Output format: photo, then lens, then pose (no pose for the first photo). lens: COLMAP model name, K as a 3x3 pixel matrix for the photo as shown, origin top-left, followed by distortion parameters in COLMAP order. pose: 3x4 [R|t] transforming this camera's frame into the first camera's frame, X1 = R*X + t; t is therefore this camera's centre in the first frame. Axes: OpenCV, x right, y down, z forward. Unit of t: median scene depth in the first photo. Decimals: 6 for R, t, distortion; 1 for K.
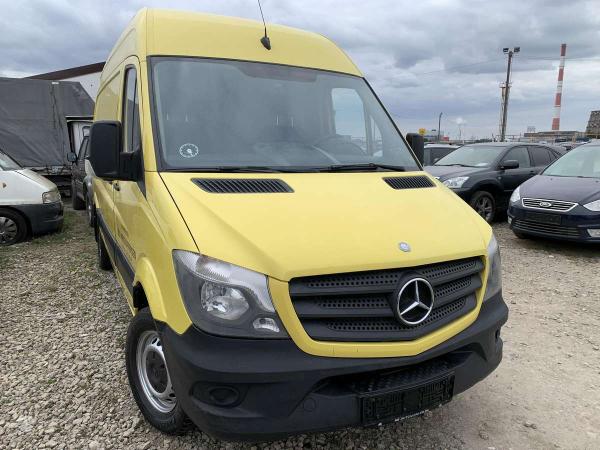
lens RADIAL K [[459.7, 0, 300.0], [0, 459.7, 225.0], [0, 0, 1]] dist [0.144861, -0.184609]
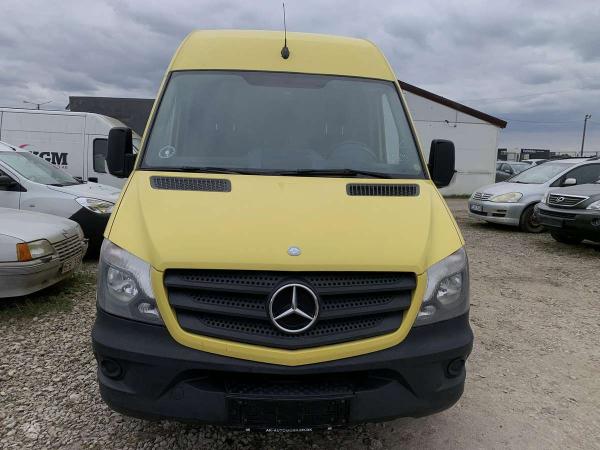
lens RADIAL K [[459.7, 0, 300.0], [0, 459.7, 225.0], [0, 0, 1]] dist [0.144861, -0.184609]
pose [[0.916931, 0.067351, -0.393322, 0.615444], [-0.080970, 0.996552, -0.018114, 0.010300], [0.390746, 0.048457, 0.919222, 0.125909]]
